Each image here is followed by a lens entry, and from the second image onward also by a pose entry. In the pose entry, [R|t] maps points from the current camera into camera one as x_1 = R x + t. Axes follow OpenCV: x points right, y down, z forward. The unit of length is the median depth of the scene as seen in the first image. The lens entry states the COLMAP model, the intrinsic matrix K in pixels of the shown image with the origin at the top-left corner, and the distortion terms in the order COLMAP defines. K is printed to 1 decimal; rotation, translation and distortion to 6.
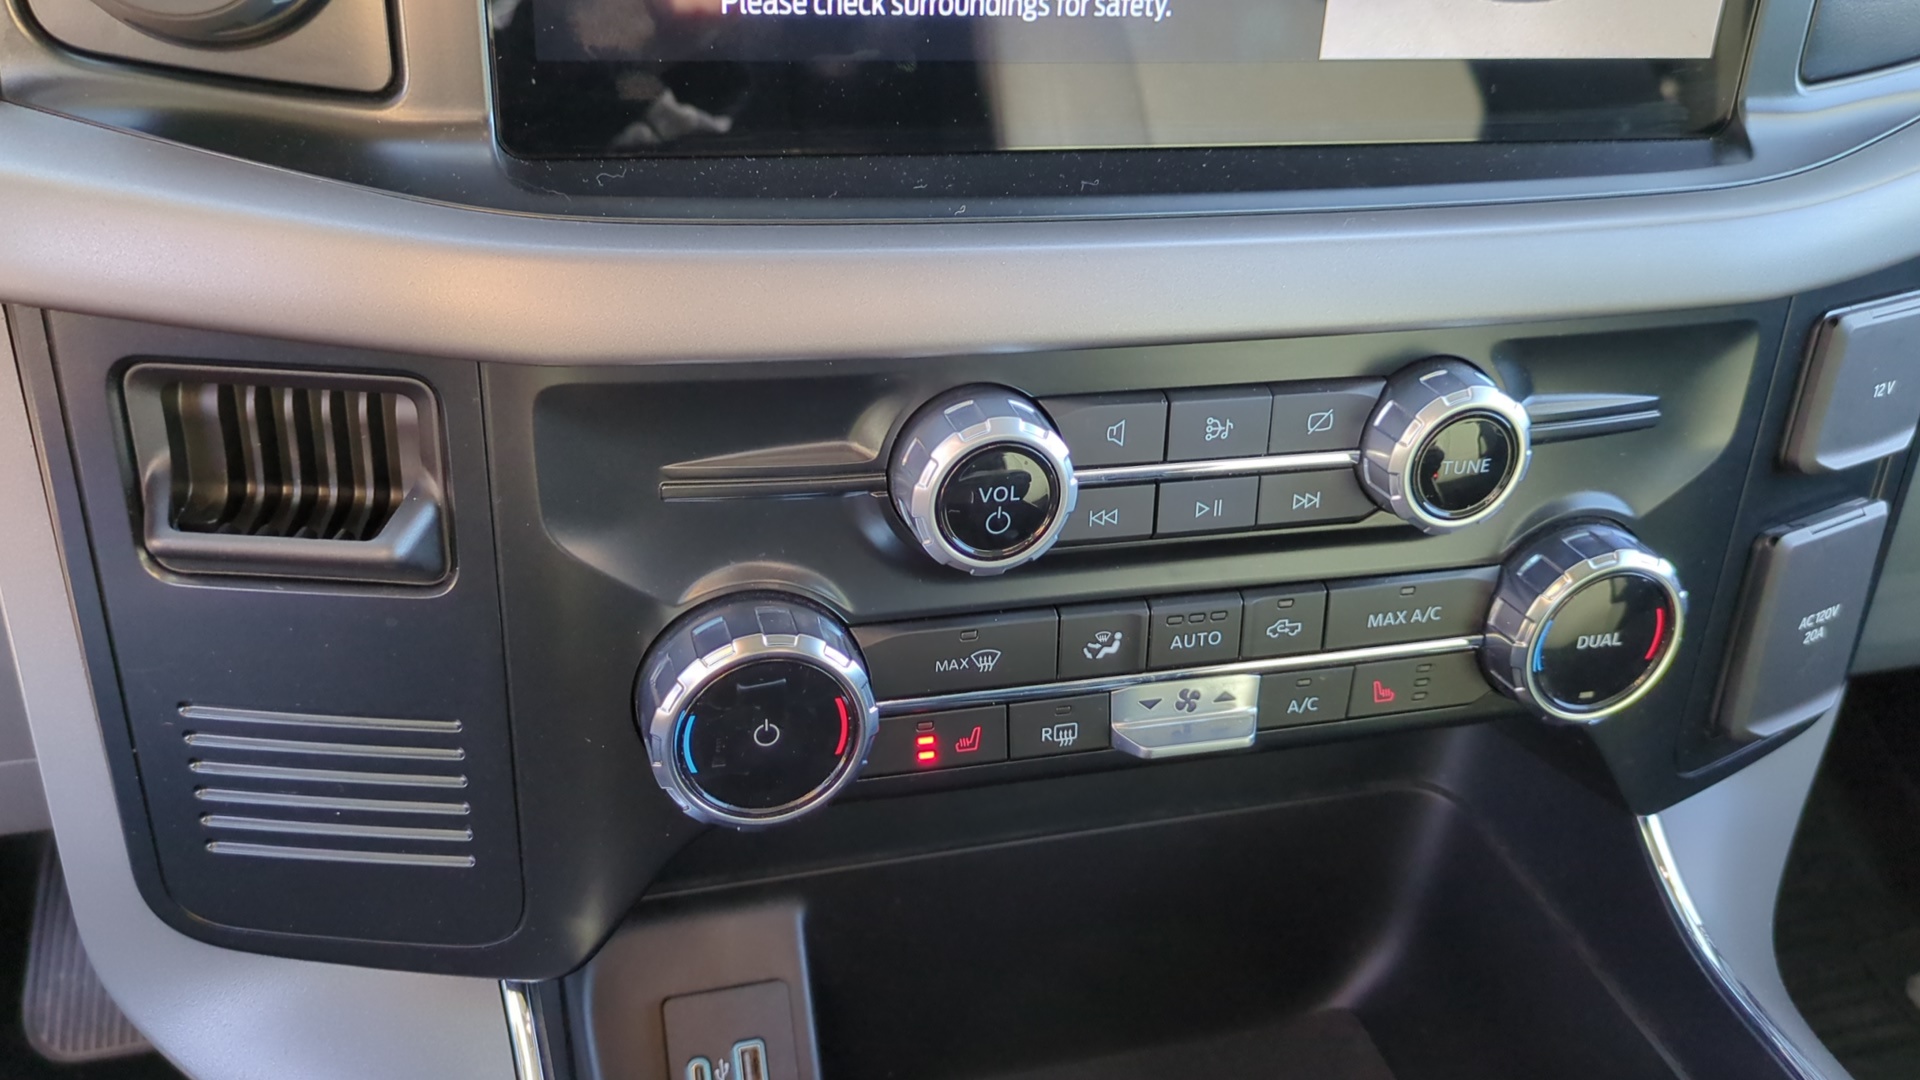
lens RADIAL K [[1641.3, 0, 973.1], [0, 1641.3, 547.8], [0, 0, 1]] dist [0.082800, -0.128846]
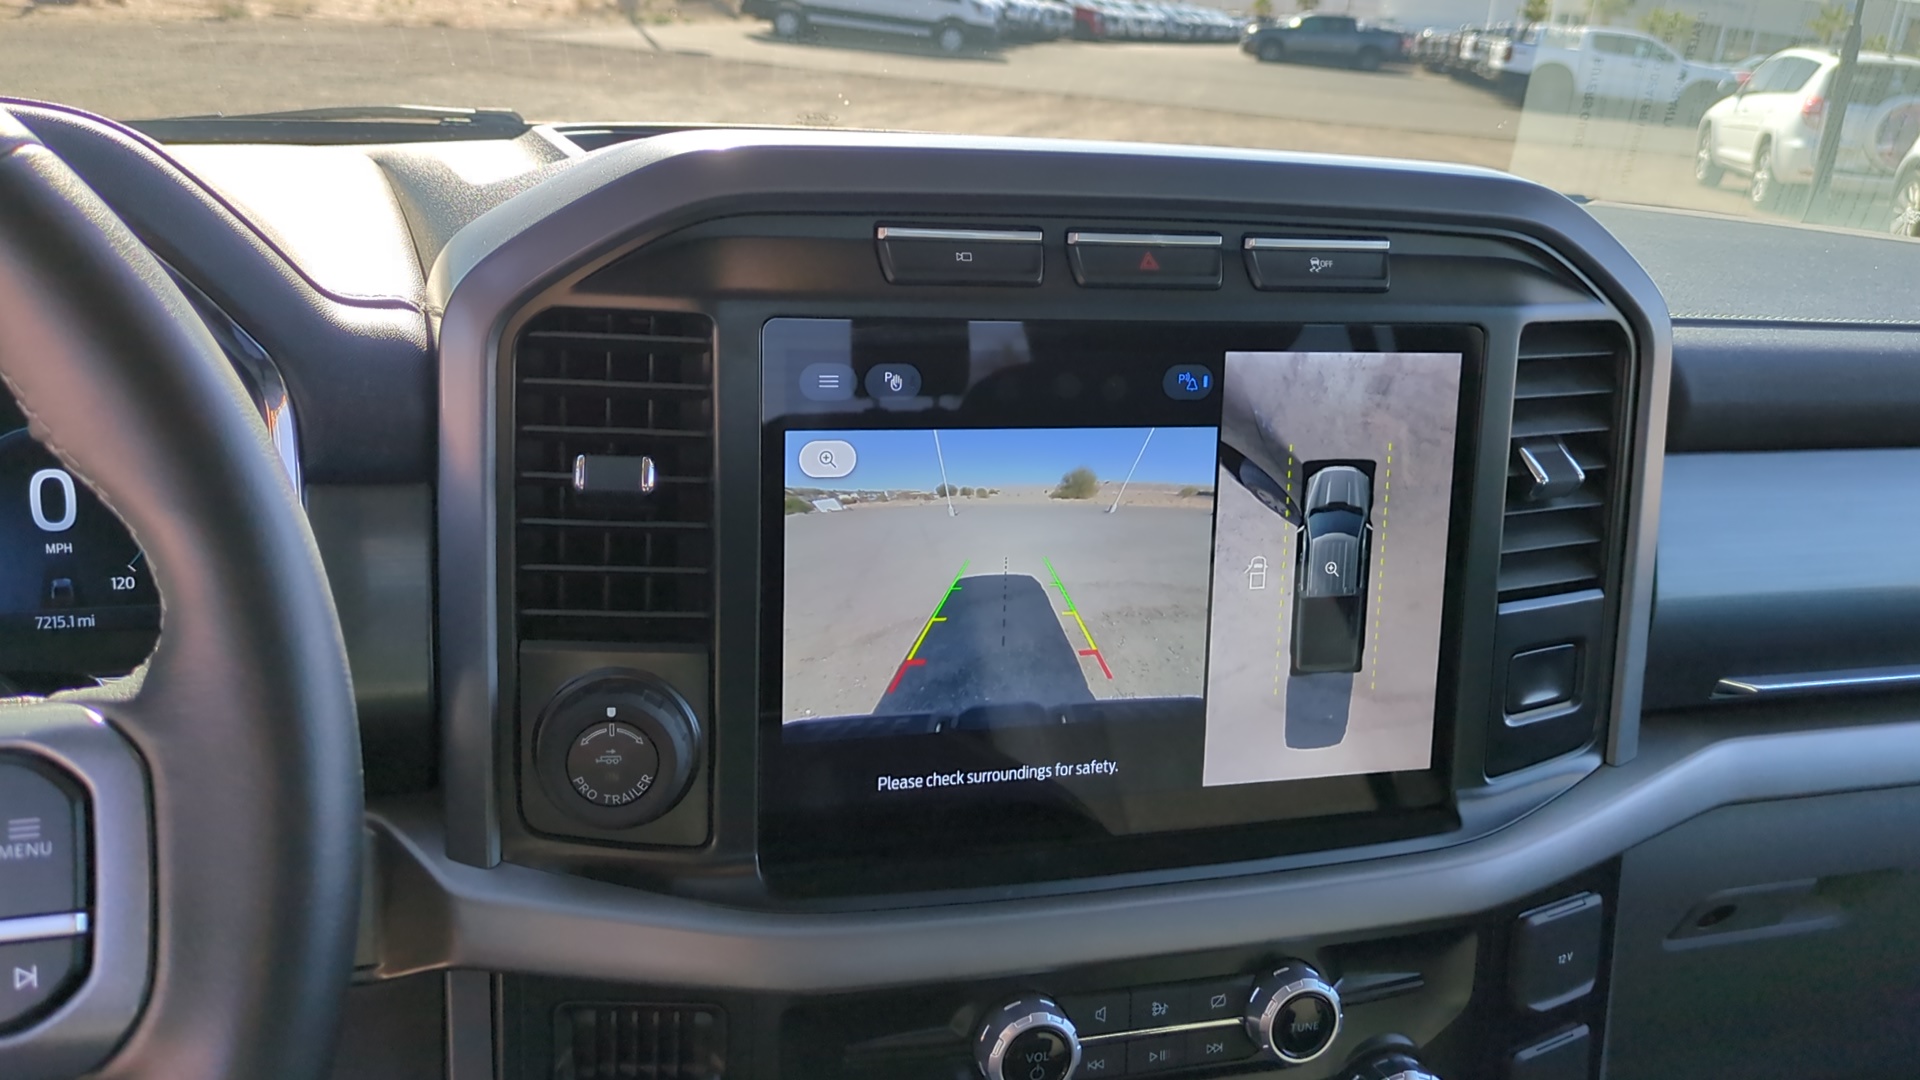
lens RADIAL K [[1641.3, 0, 973.1], [0, 1641.3, 547.8], [0, 0, 1]] dist [0.082800, -0.128846]
pose [[0.999267, -0.023800, 0.029973, -0.082994], [0.030707, 0.966001, -0.256708, -0.095998], [-0.022844, 0.257440, 0.966024, -0.759533]]
